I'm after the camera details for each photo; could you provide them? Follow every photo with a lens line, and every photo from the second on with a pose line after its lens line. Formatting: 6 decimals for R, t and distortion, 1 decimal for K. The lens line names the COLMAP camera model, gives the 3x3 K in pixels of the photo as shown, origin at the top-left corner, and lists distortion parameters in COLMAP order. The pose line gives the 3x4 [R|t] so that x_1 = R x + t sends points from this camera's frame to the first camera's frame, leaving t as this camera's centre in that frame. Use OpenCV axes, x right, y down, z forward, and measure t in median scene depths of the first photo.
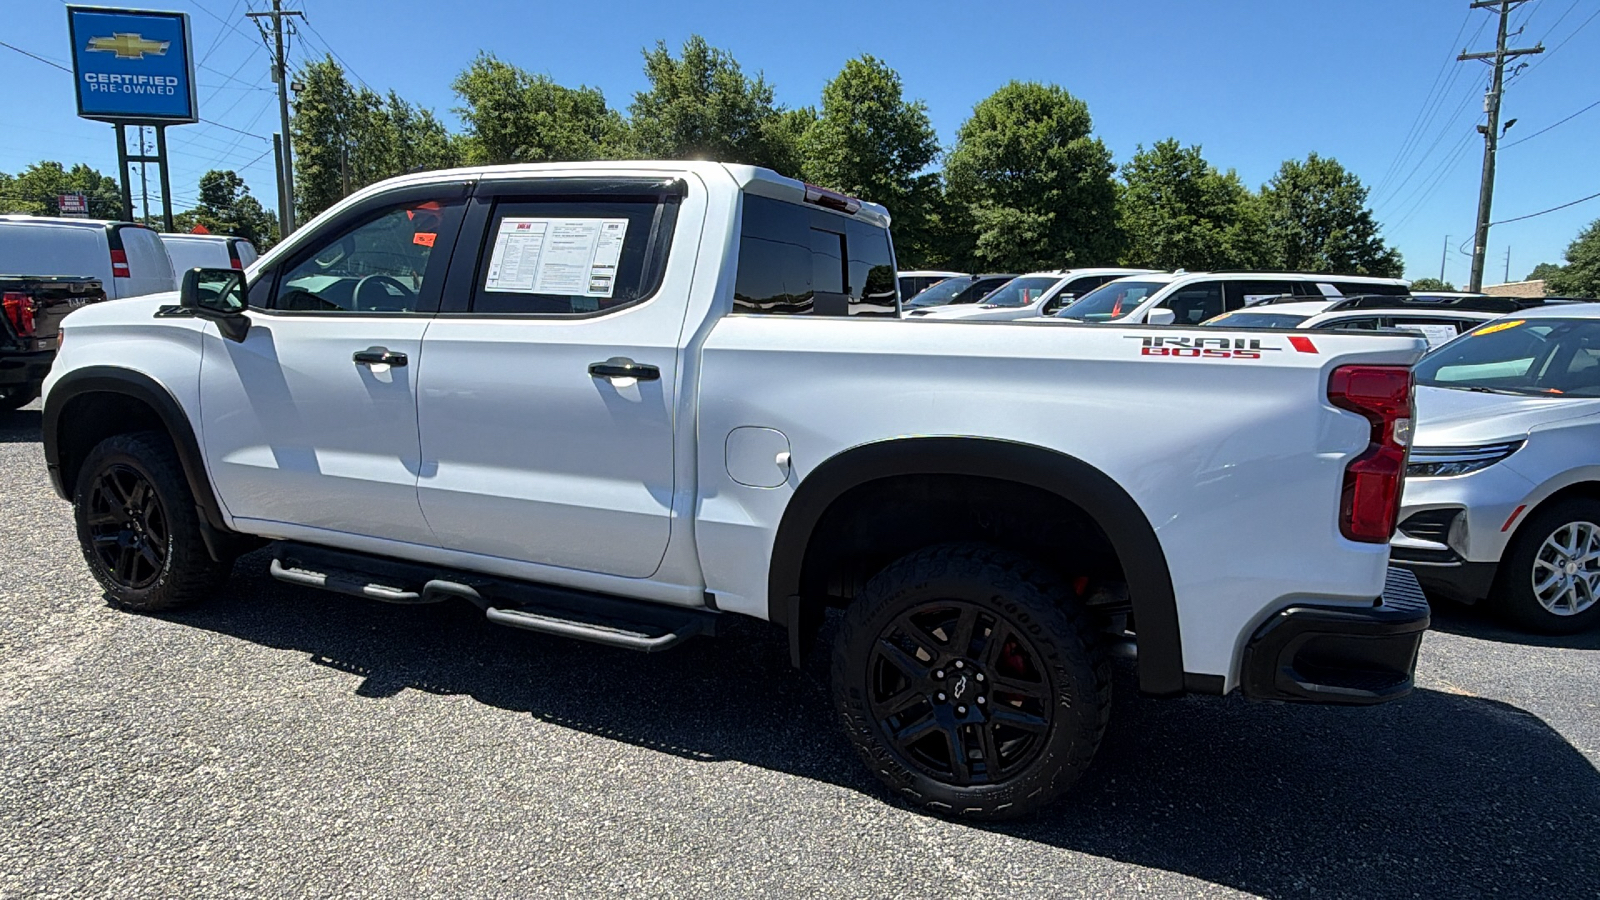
lens RADIAL K [[985.8, 0, 799.6], [0, 985.8, 459.2], [0, 0, 1]] dist [0.001144, 0.000553]
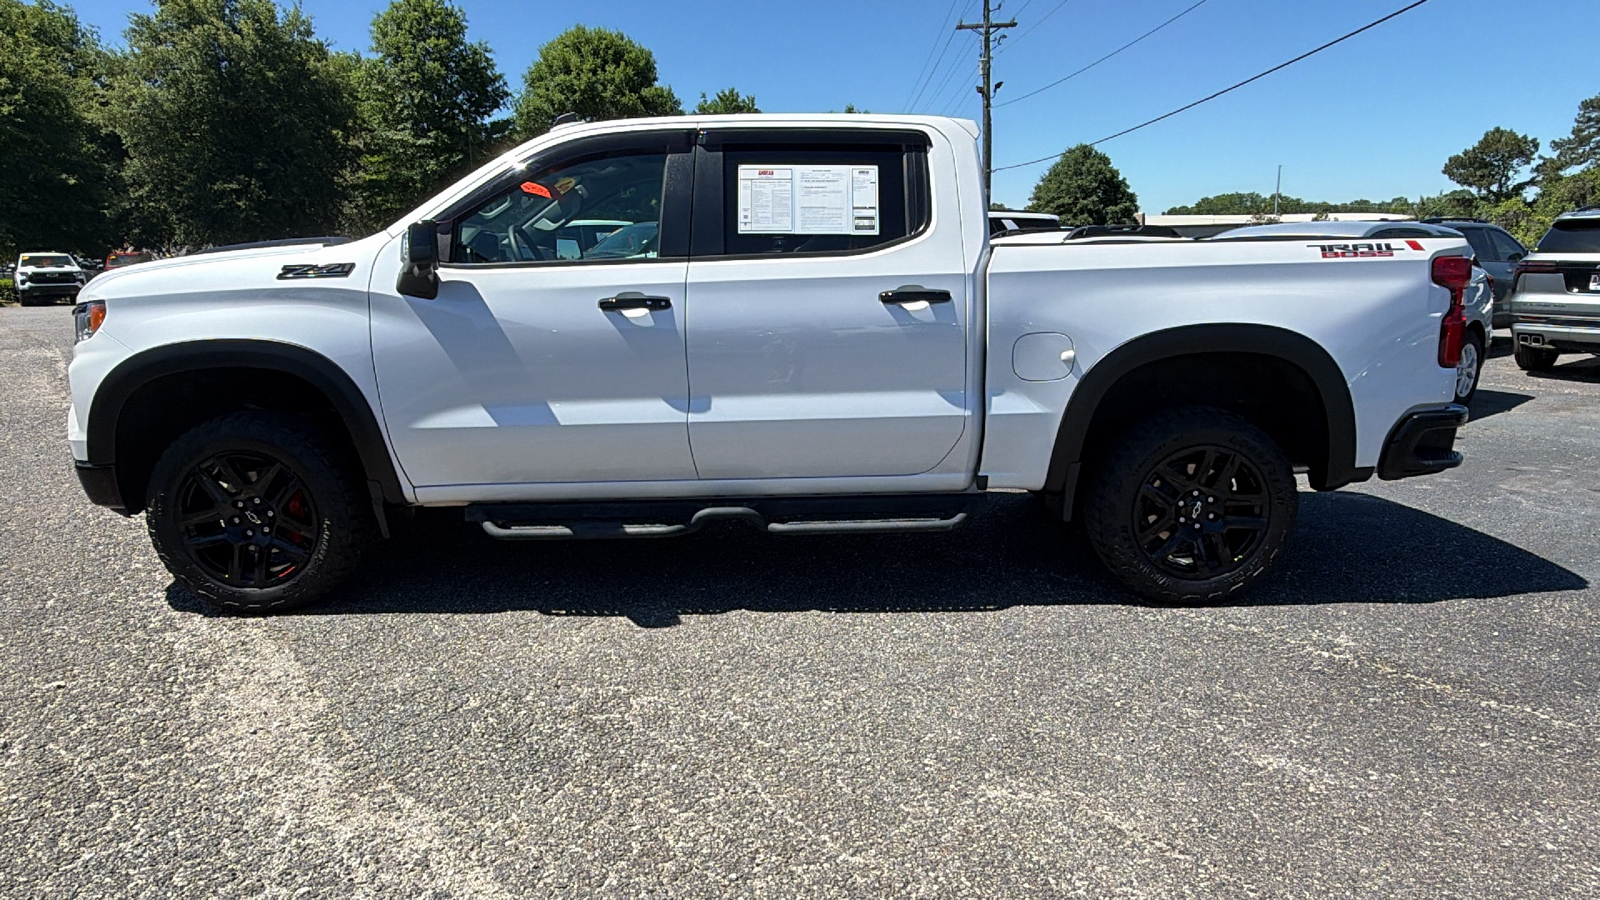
lens RADIAL K [[985.8, 0, 799.6], [0, 985.8, 459.2], [0, 0, 1]] dist [0.001144, 0.000553]
pose [[0.901229, -0.125948, 0.414637, -0.736296], [0.105341, 0.991804, 0.072302, 0.002896], [-0.420345, -0.021483, 0.907110, -0.010791]]
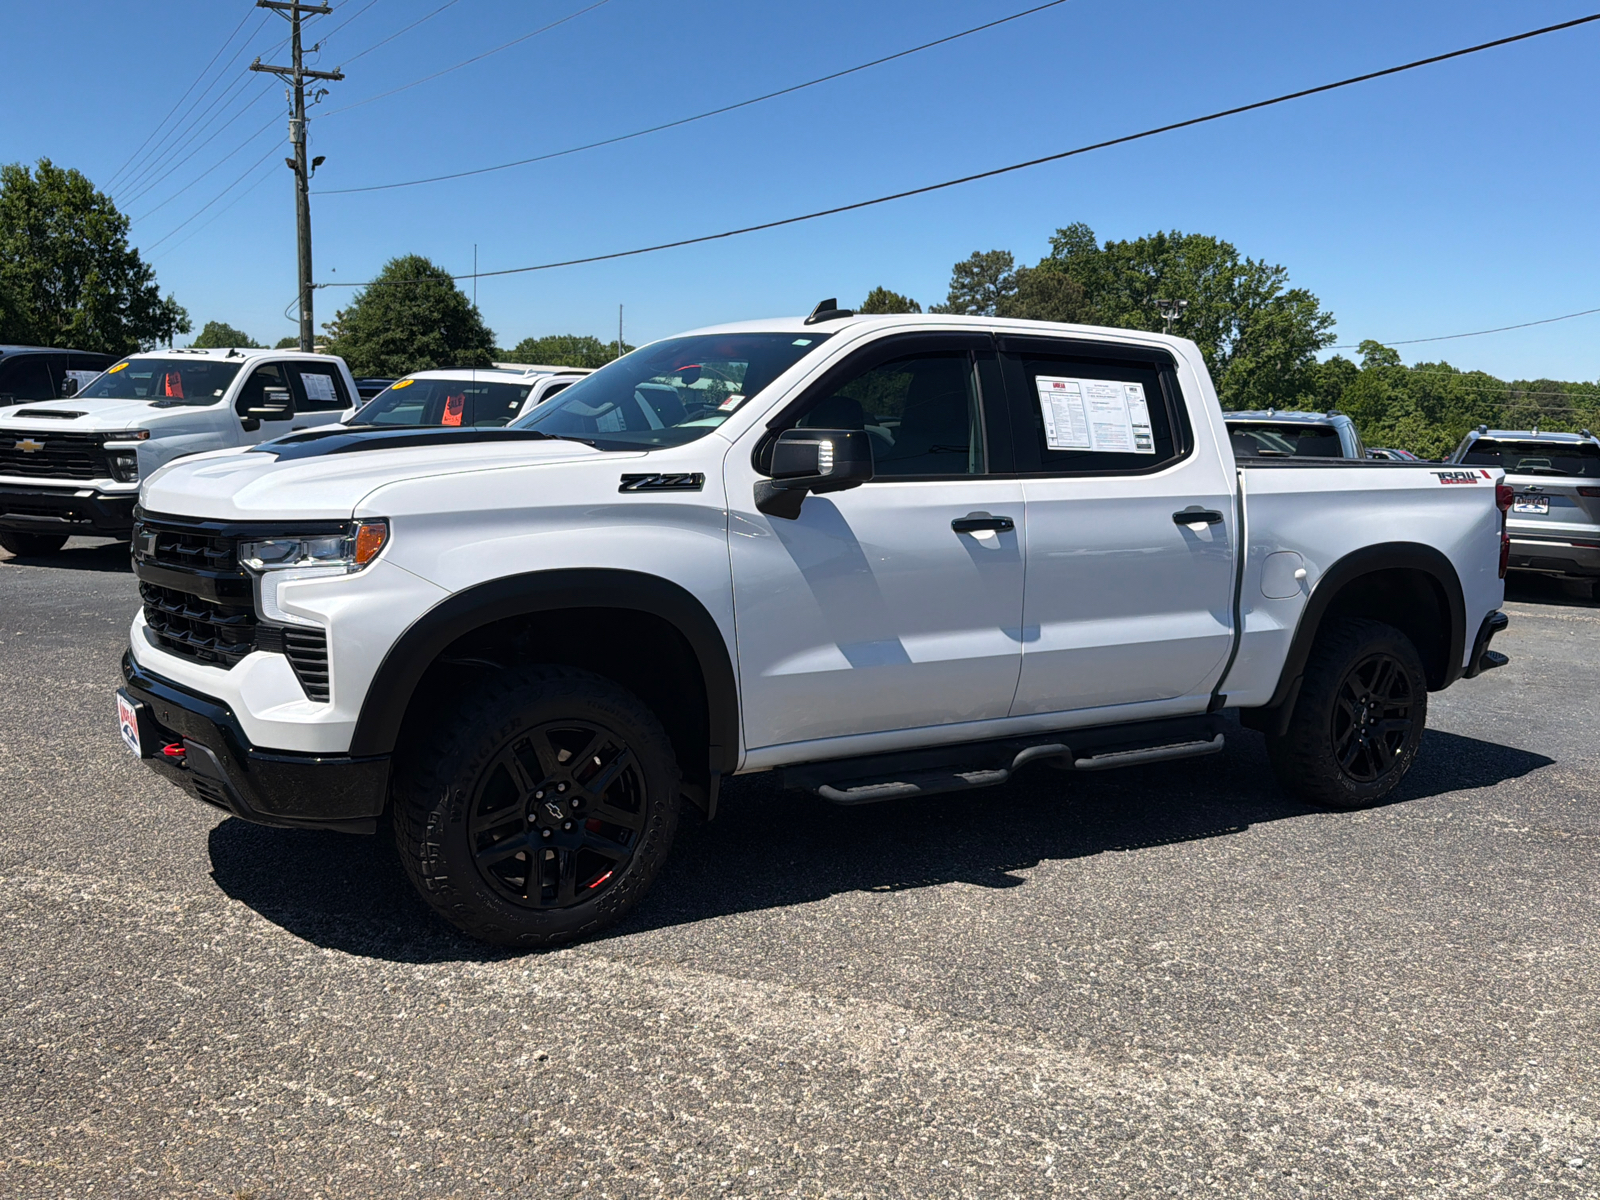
lens RADIAL K [[1448.0, 0, 800.0], [0, 1448.0, 600.0], [0, 0, 1]] dist [0.157773, -0.307378]
pose [[0.532246, -0.114718, 0.838781, -1.716812], [0.115998, 0.991314, 0.061973, -0.139812], [-0.838605, 0.064313, 0.540930, 0.418691]]
